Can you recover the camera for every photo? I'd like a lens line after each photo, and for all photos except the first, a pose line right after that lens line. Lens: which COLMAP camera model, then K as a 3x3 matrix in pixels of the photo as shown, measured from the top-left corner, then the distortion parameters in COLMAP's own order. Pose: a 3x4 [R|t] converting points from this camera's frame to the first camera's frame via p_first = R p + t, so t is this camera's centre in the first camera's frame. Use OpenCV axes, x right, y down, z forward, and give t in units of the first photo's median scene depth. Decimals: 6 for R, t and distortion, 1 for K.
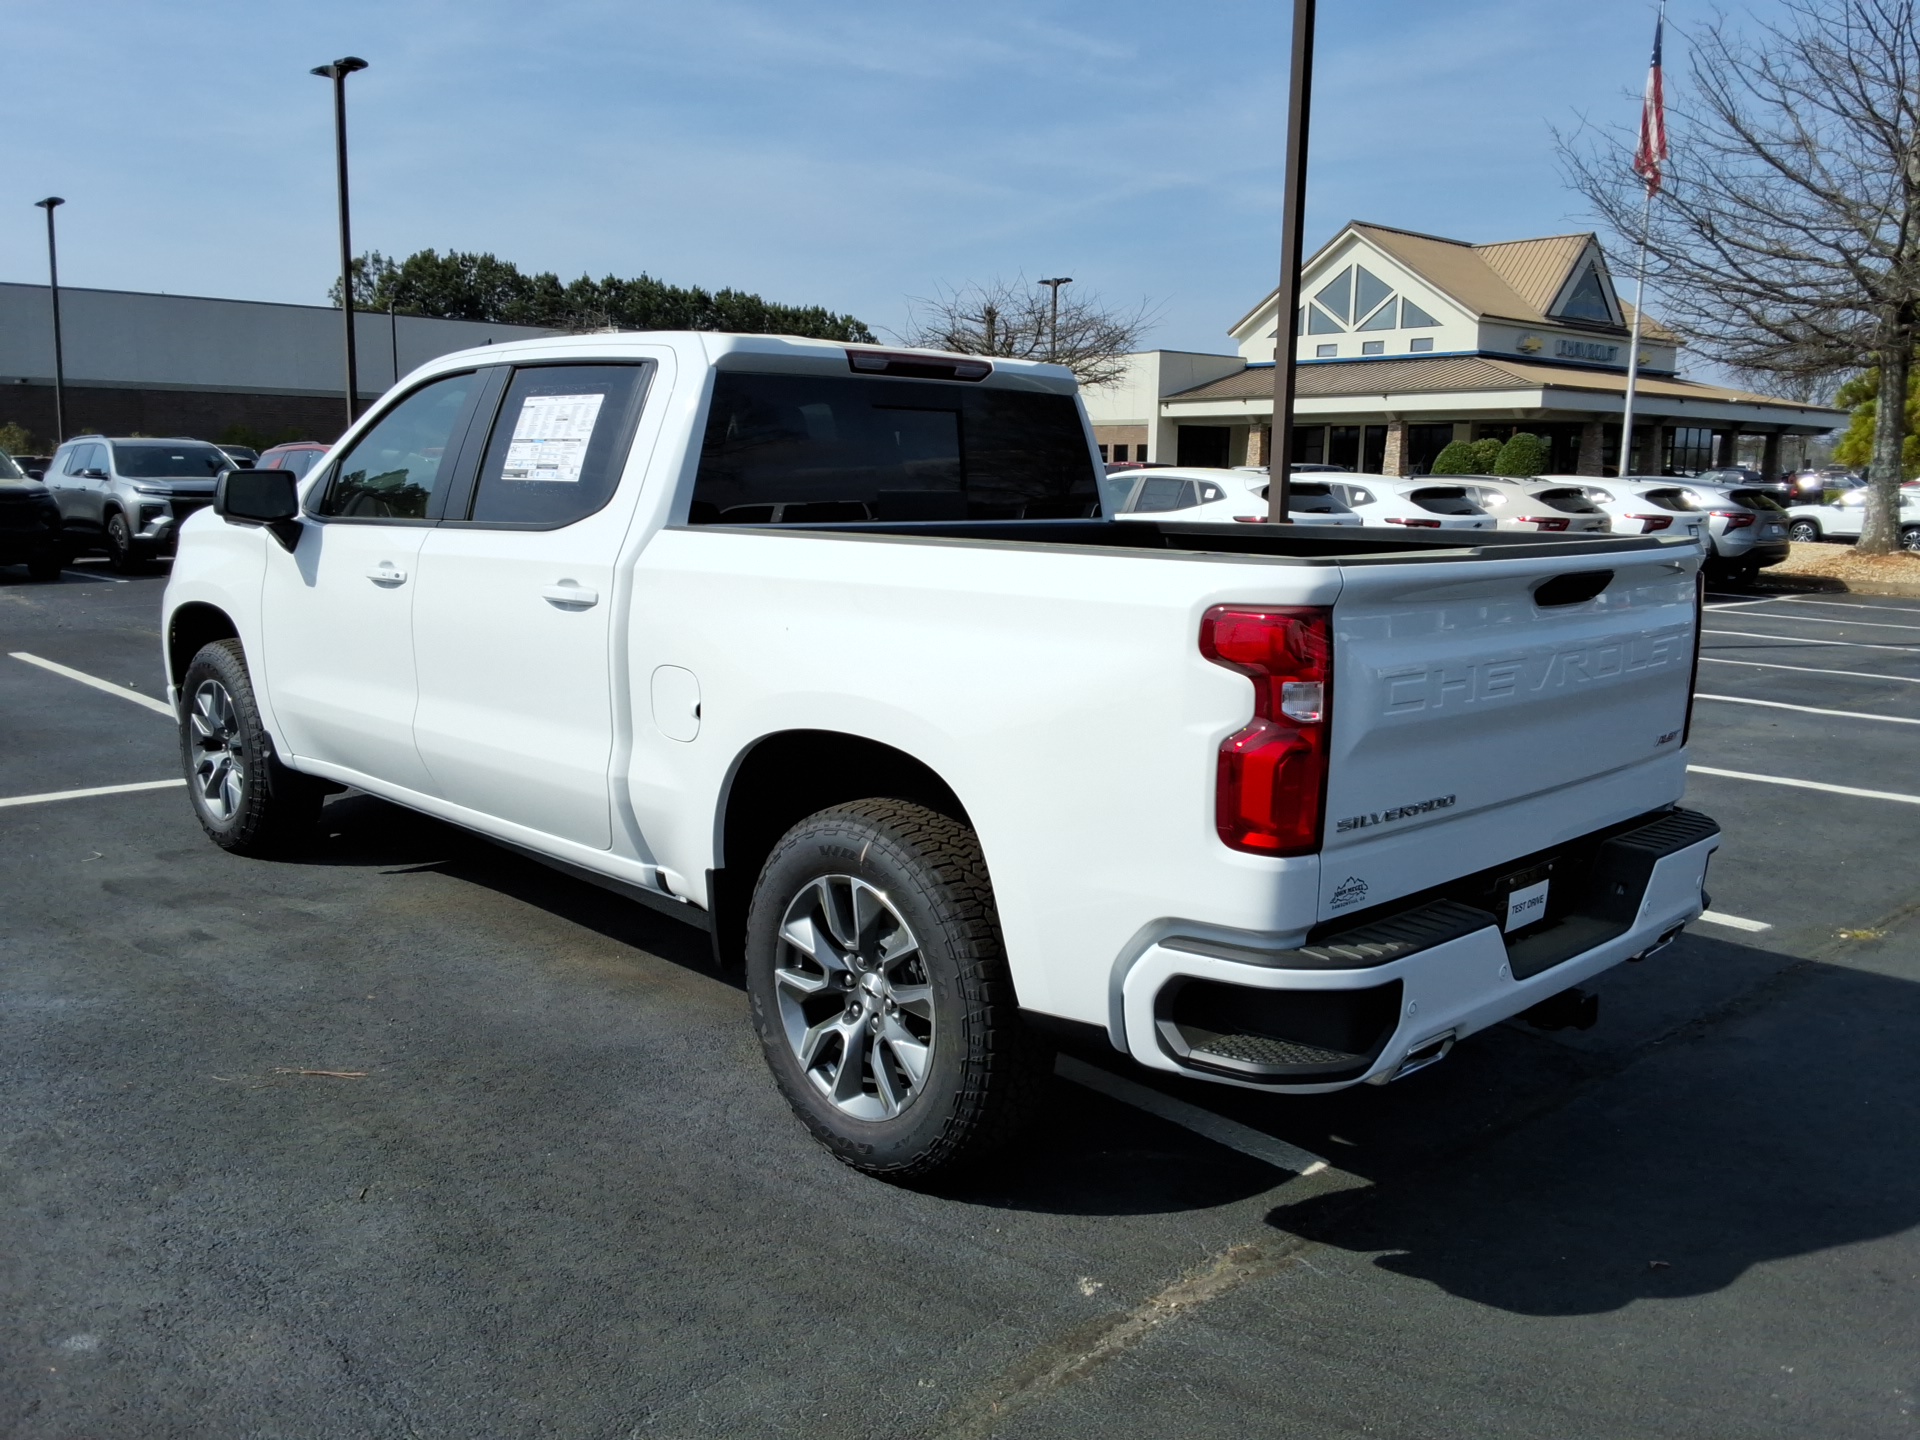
lens RADIAL K [[1540.0, 0, 964.6], [0, 1540.0, 719.9], [0, 0, 1]] dist [0.097320, -0.148662]
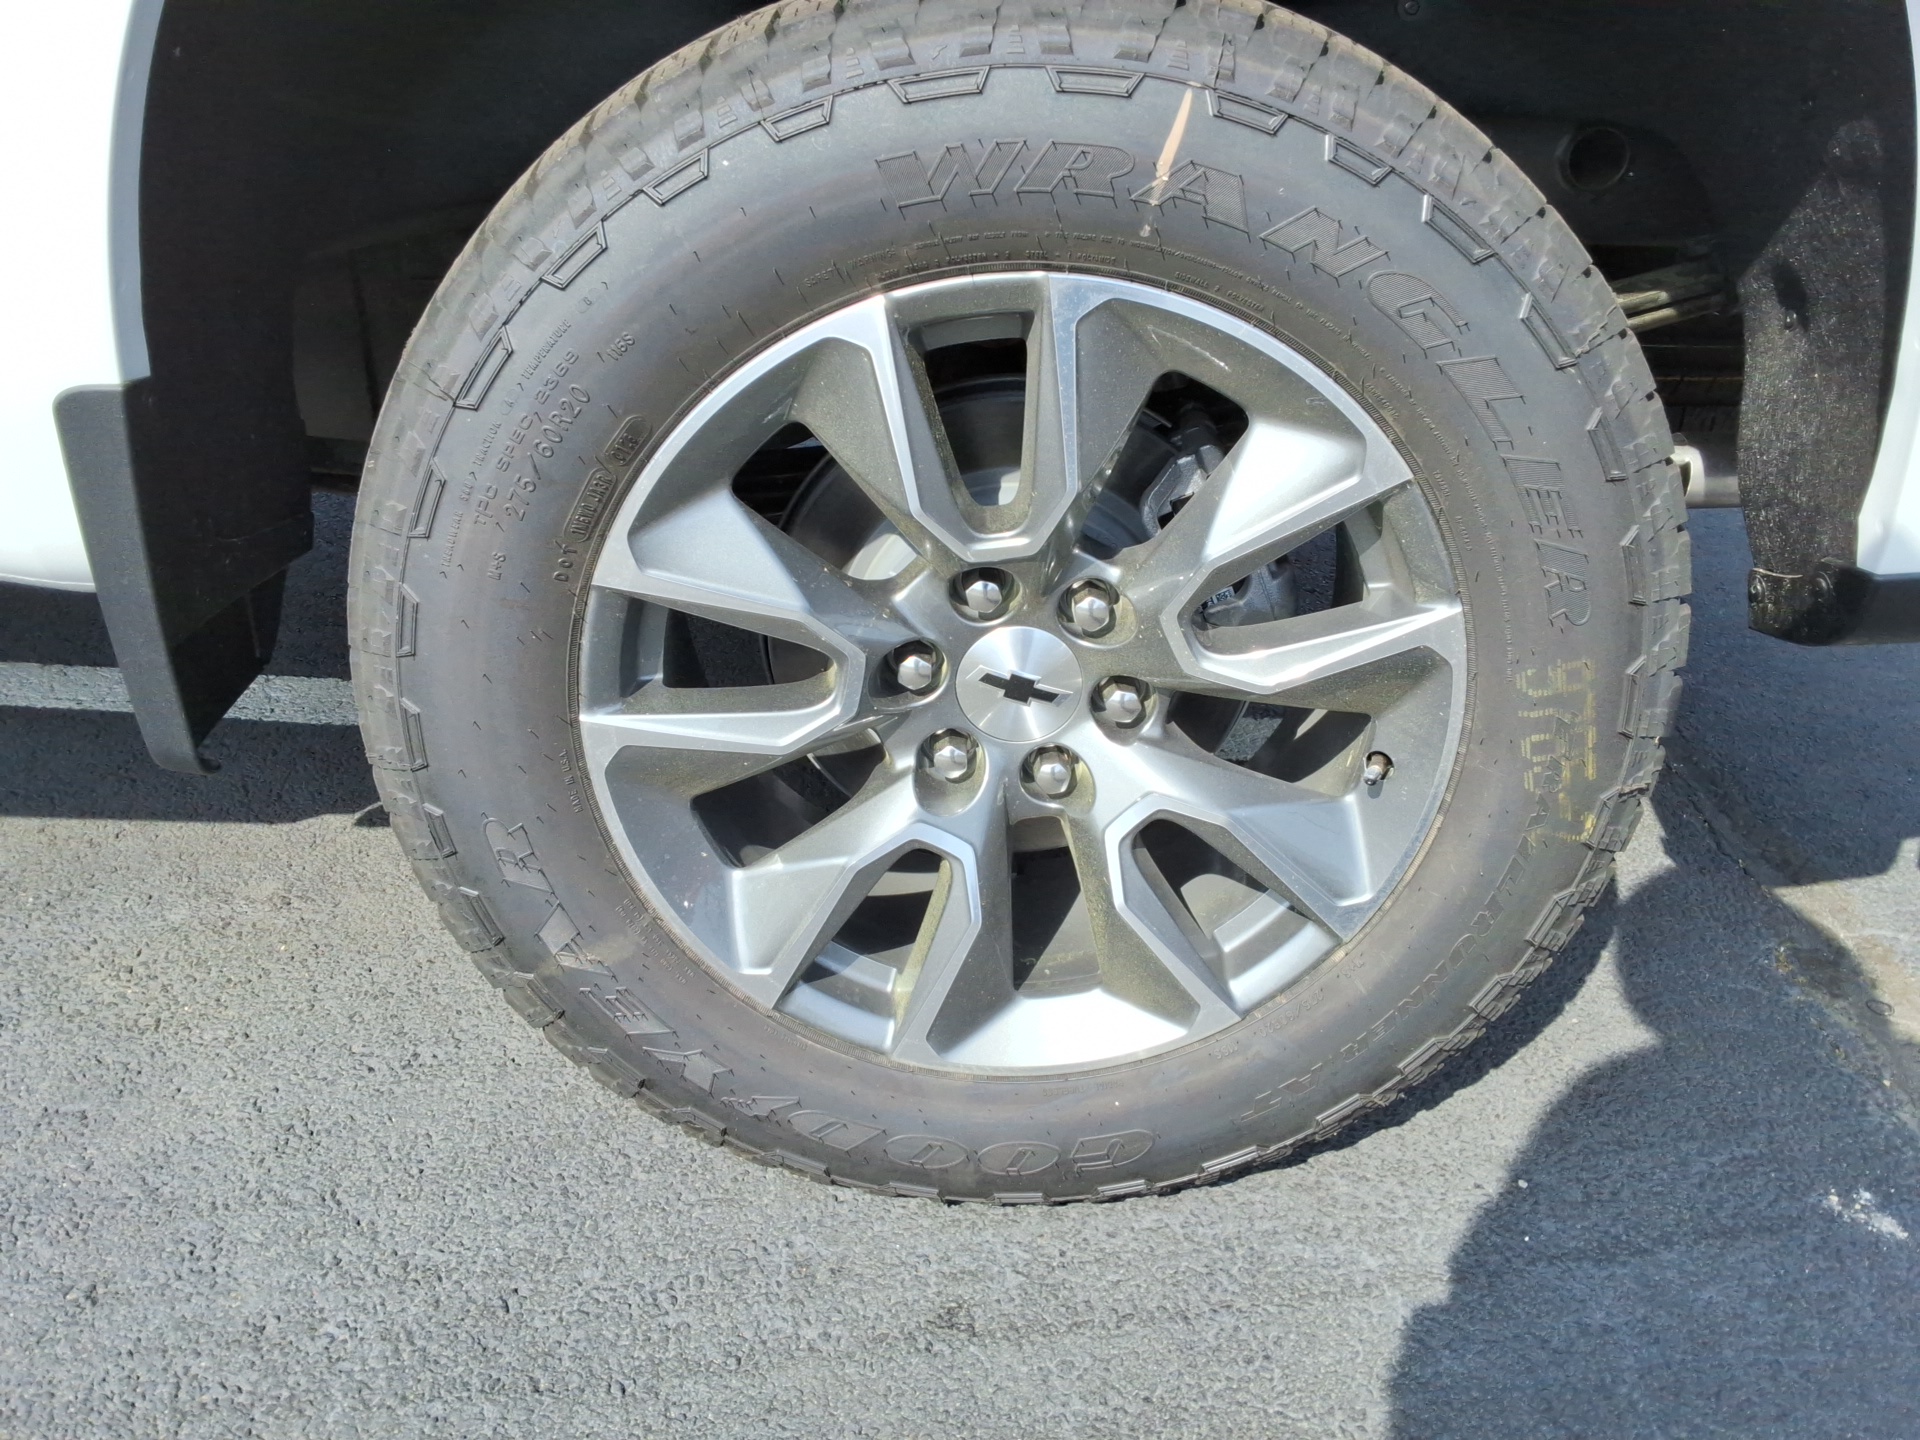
lens RADIAL K [[1540.0, 0, 961.4], [0, 1540.0, 708.1], [0, 0, 1]] dist [0.097320, -0.148662]
pose [[0.684499, -0.305959, 0.661702, -0.039658], [0.086732, 0.935399, 0.342791, 0.011846], [-0.723836, -0.177249, 0.666817, 0.122227]]
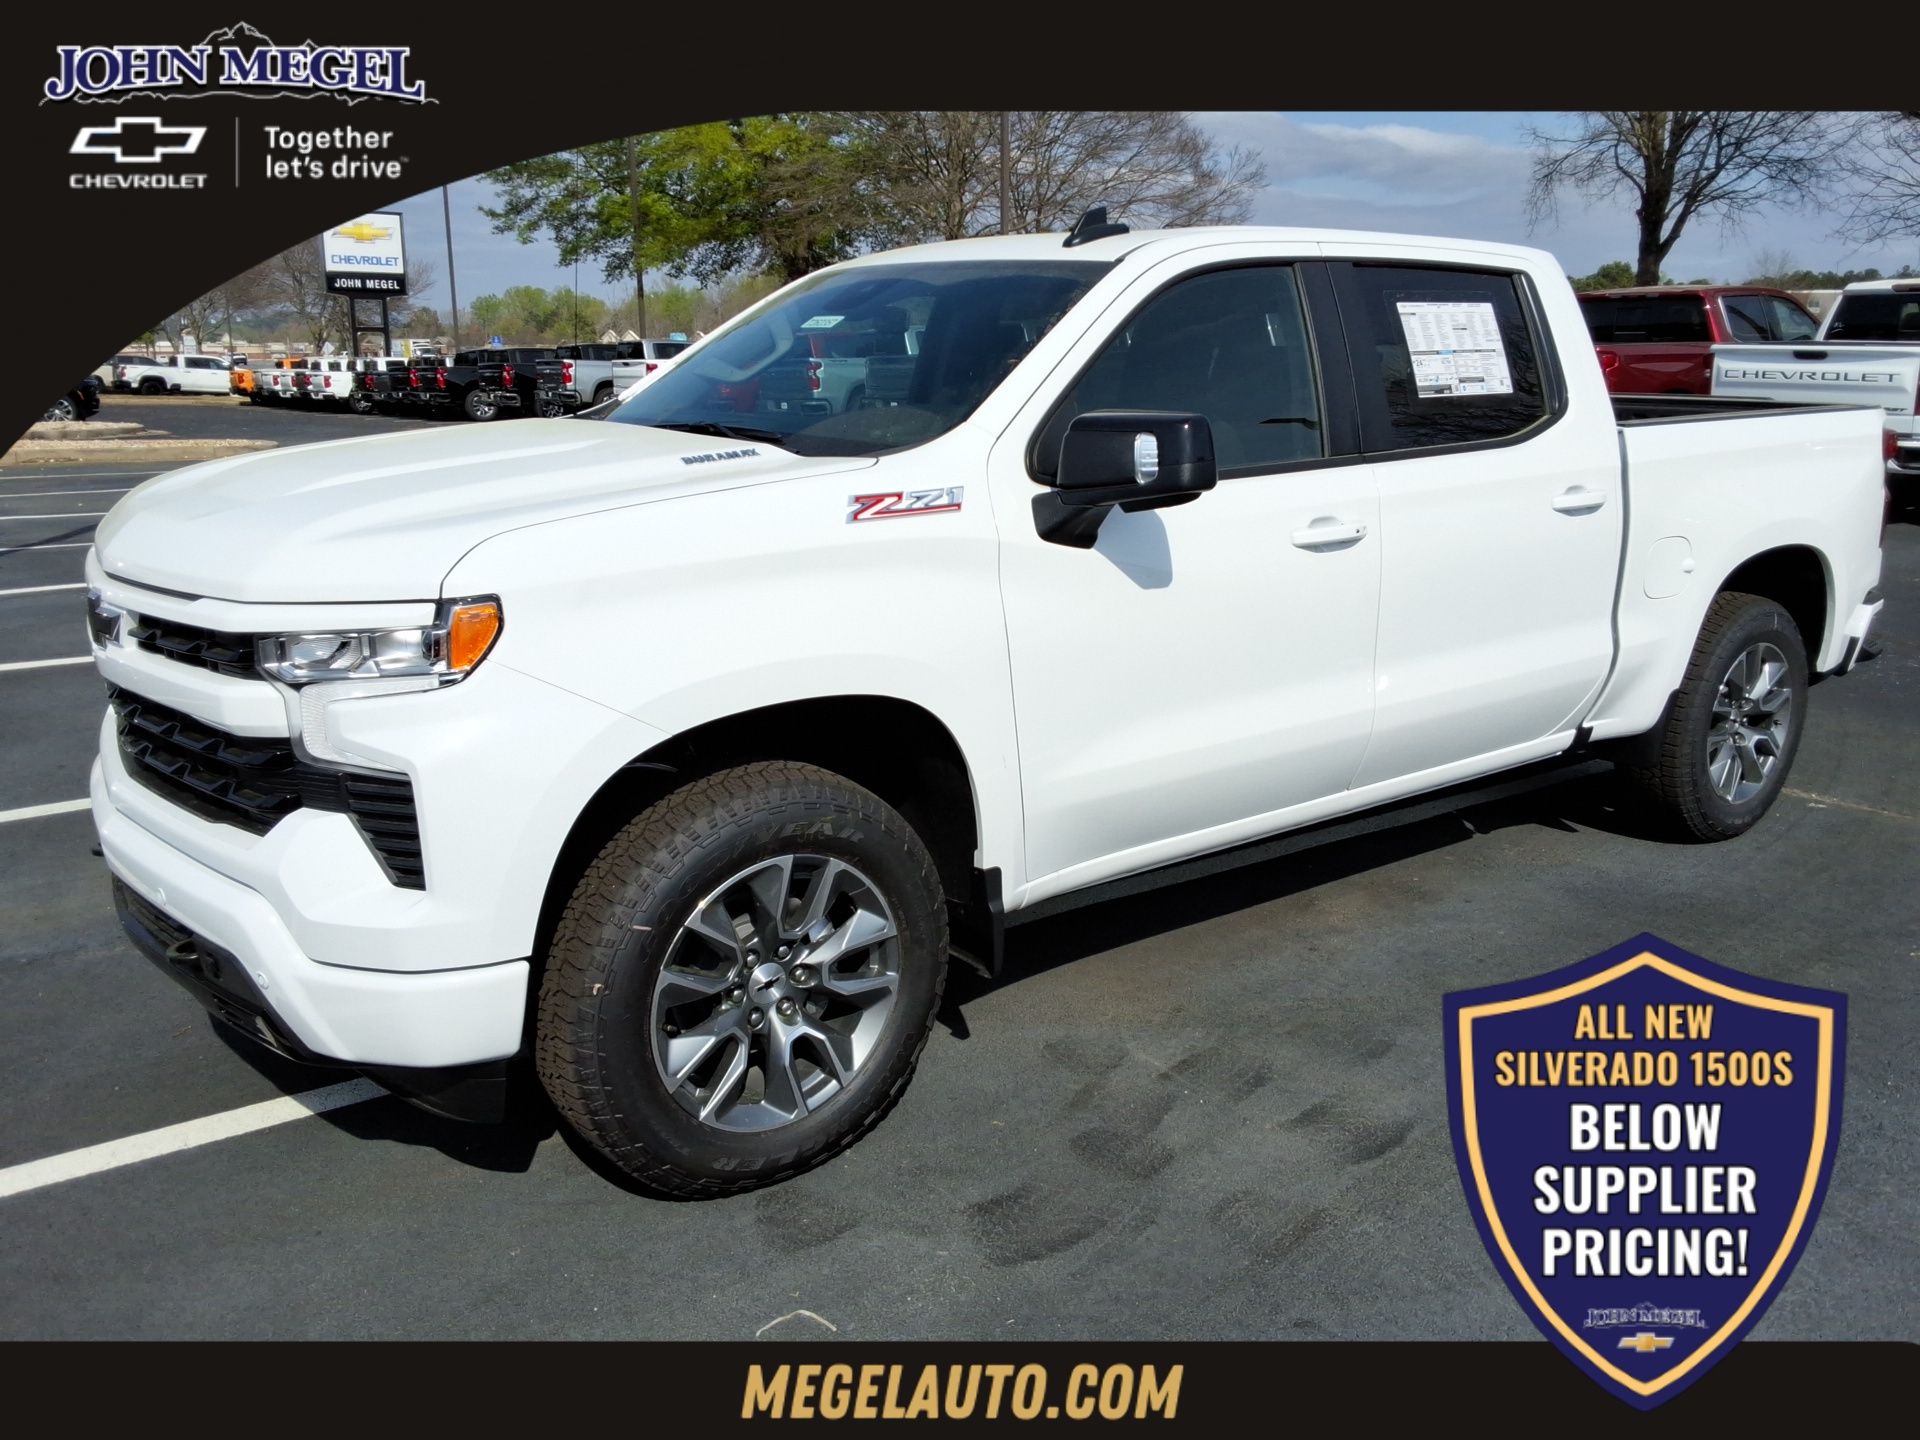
lens RADIAL K [[1540.0, 0, 972.7], [0, 1540.0, 720.6], [0, 0, 1]] dist [0.097320, -0.148662]
pose [[0.118765, -0.250205, 0.960881, -0.242432], [0.157414, 0.960236, 0.230581, -0.043939], [-0.980365, 0.123872, 0.153428, 0.224630]]
